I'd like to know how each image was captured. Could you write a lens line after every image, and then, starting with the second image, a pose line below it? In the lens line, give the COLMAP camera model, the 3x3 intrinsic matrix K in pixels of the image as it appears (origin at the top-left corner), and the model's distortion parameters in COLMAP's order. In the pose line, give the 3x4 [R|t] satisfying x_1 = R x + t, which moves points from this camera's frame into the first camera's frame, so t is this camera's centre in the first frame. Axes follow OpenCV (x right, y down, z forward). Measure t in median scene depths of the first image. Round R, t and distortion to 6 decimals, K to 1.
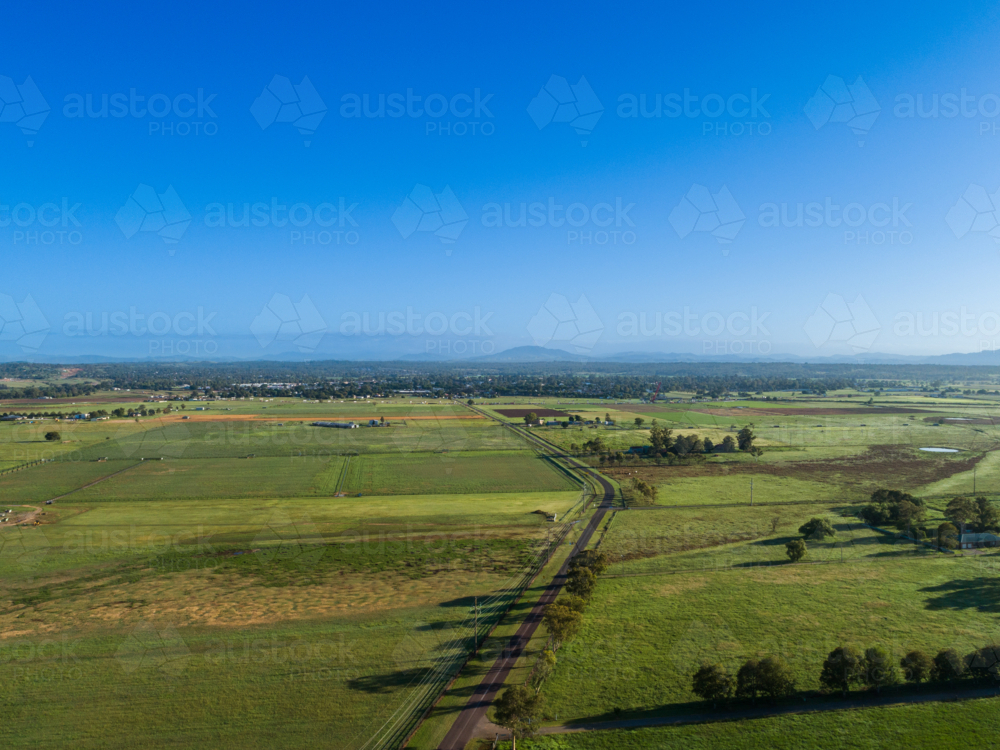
lens RADIAL K [[403.0, 0, 500.0], [0, 403.0, 374.3], [0, 0, 1]] dist [-0.000709, -0.000188]
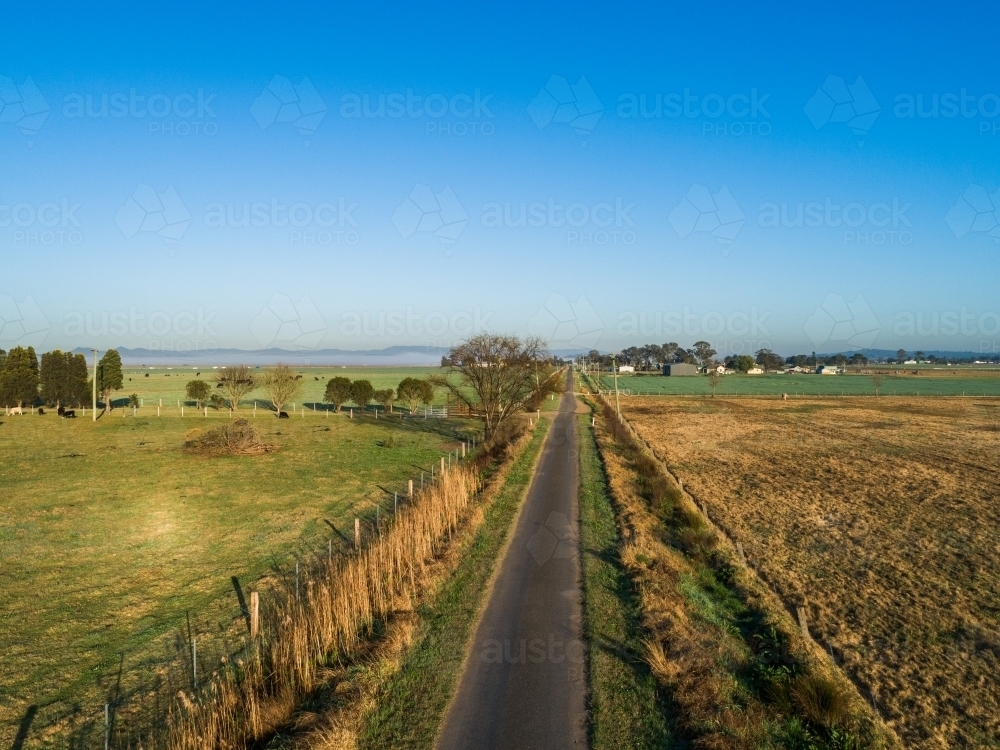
lens RADIAL K [[403.0, 0, 500.0], [0, 403.0, 375.6], [0, 0, 1]] dist [-0.000709, -0.000188]
pose [[0.999989, 0.001102, -0.004454, -1.370101], [-0.001093, 0.999998, 0.001872, 0.002338], [0.004456, -0.001868, 0.999988, -0.004688]]
